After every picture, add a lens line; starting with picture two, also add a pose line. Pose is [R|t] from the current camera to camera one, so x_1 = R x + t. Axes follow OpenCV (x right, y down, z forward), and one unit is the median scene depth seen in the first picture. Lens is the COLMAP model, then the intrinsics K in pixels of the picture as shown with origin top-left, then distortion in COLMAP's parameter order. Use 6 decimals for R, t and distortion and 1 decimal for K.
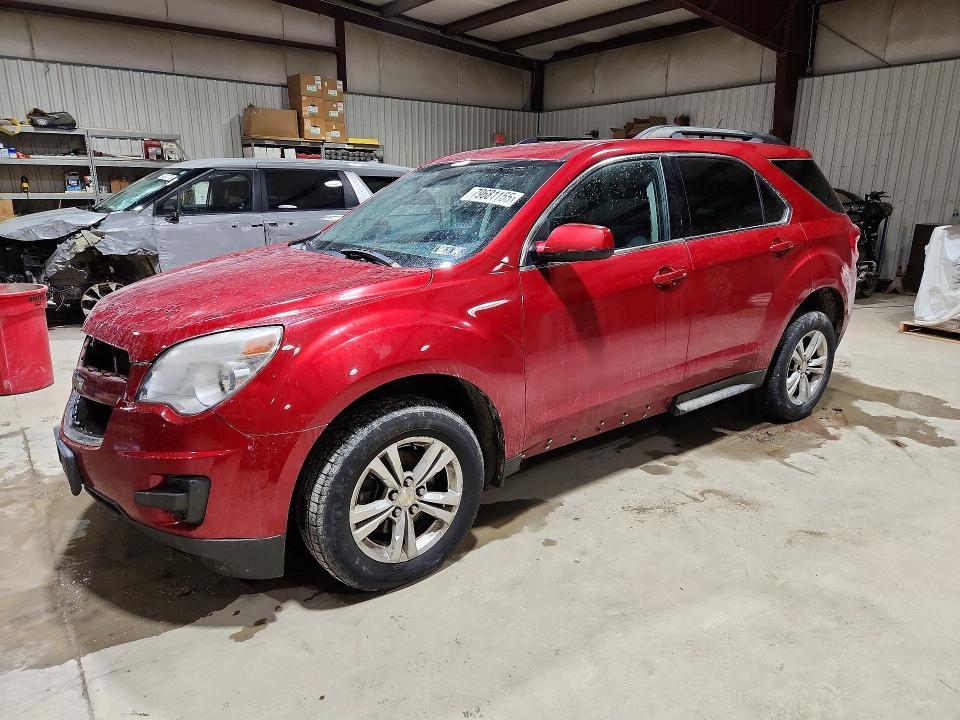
lens RADIAL K [[651.2, 0, 484.0], [0, 651.2, 361.1], [0, 0, 1]] dist [0.065223, -0.066533]
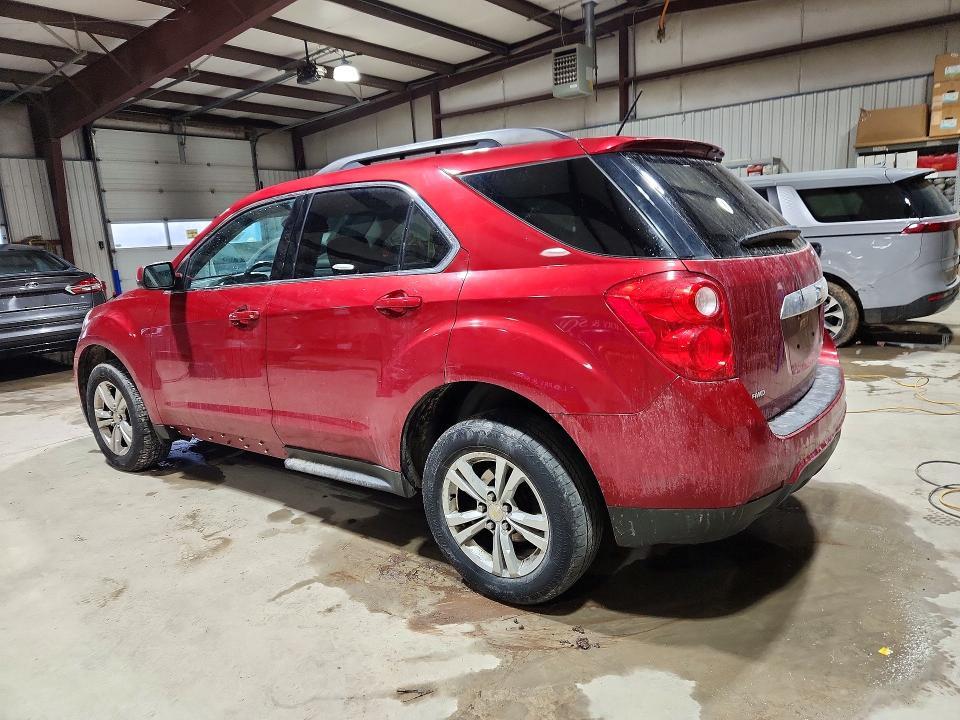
lens RADIAL K [[651.2, 0, 484.0], [0, 651.2, 361.1], [0, 0, 1]] dist [0.065223, -0.066533]
pose [[0.266535, 0.174818, -0.947838, 1.137466], [-0.189765, 0.973682, 0.126222, -0.220829], [0.944959, 0.146224, 0.292695, 0.891390]]
